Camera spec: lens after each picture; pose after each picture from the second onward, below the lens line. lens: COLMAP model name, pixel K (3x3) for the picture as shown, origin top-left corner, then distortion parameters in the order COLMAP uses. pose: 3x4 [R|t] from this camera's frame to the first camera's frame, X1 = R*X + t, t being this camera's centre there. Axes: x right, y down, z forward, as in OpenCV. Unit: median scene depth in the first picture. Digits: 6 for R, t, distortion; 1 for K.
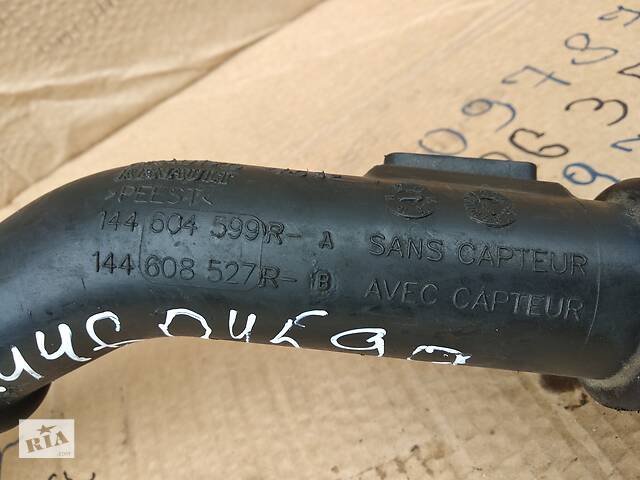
lens RADIAL K [[512.1, 0, 319.6], [0, 512.1, 260.2], [0, 0, 1]] dist [-0.001262, -0.084239]
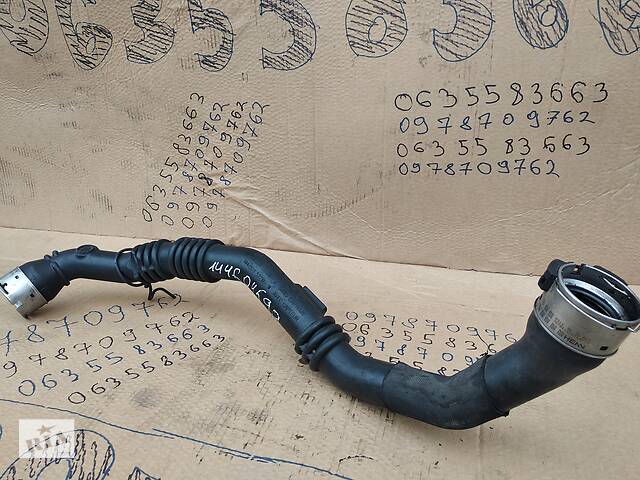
lens RADIAL K [[496.7, 0, 320.0], [0, 496.7, 240.0], [0, 0, 1]] dist [0.043722, -0.069381]
pose [[0.717807, 0.557179, -0.417498, 0.768631], [-0.675686, 0.702110, -0.224699, 0.166255], [0.167932, 0.443388, 0.880458, -1.259308]]
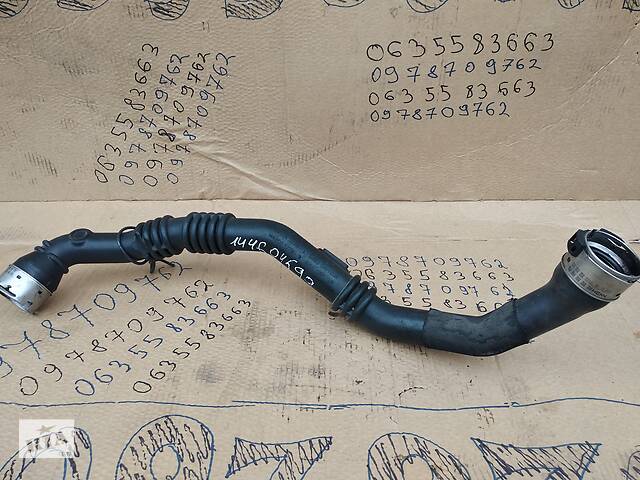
lens RADIAL K [[496.7, 0, 320.0], [0, 496.7, 240.0], [0, 0, 1]] dist [0.043722, -0.069381]
pose [[0.846316, 0.523300, -0.099532, 0.227708], [-0.531864, 0.819785, -0.212304, 0.320880], [-0.029504, 0.232614, 0.972122, -1.548185]]
